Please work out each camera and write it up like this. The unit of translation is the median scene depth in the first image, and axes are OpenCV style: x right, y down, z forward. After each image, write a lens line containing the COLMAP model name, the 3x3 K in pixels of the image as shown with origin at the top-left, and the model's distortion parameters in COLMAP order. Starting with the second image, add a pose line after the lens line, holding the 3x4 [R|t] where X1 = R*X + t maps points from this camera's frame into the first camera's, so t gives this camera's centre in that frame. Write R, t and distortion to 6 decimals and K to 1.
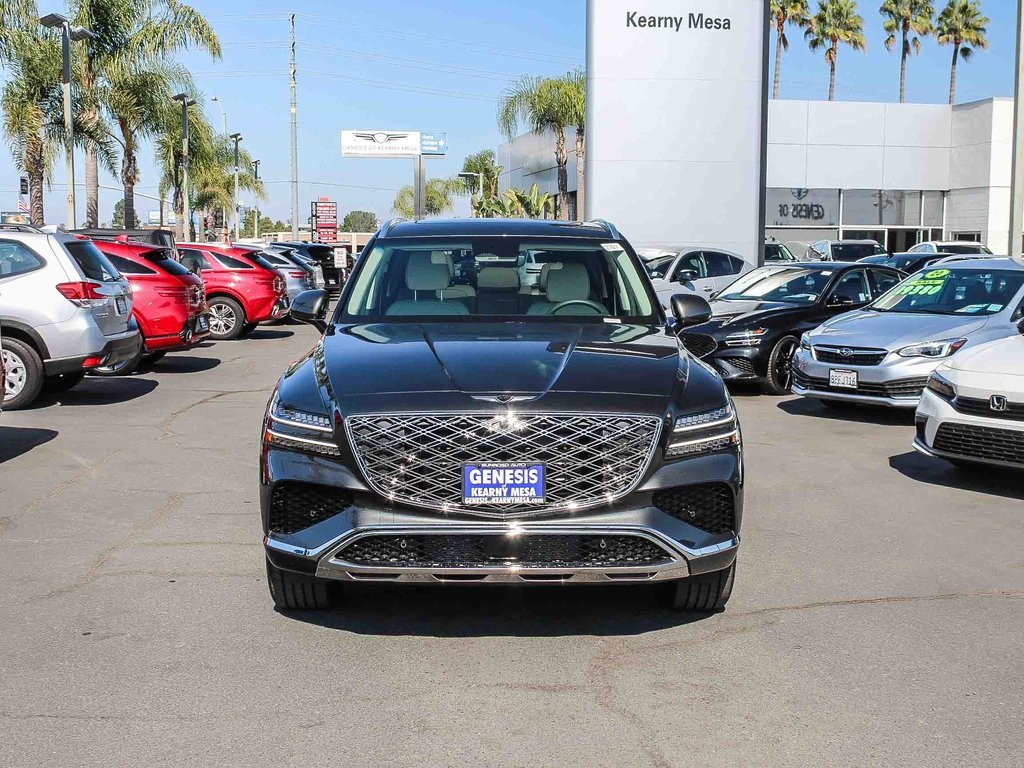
lens RADIAL K [[1328.2, 0, 511.8], [0, 1328.2, 392.0], [0, 0, 1]] dist [-0.015450, 0.000000]
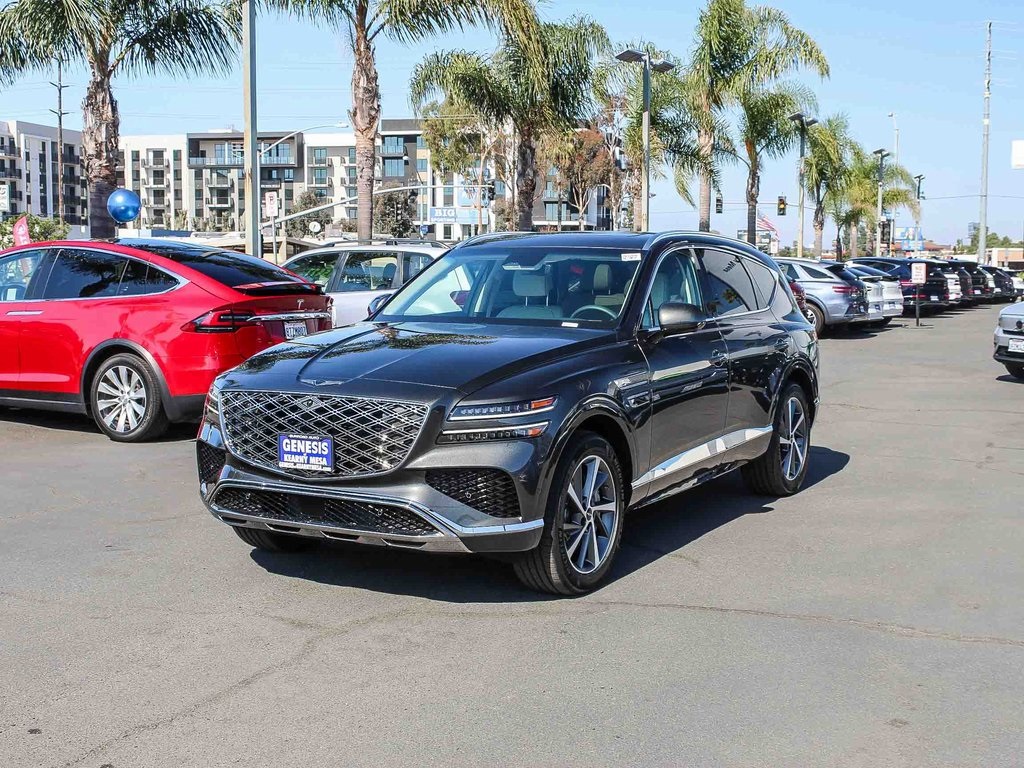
lens RADIAL K [[1328.2, 0, 510.6], [0, 1328.2, 378.8], [0, 0, 1]] dist [-0.015450, 0.000000]
pose [[0.858317, 0.044536, -0.511183, 0.740773], [-0.055965, 0.998408, -0.006984, 0.000619], [0.510058, 0.034603, 0.859444, 0.062734]]
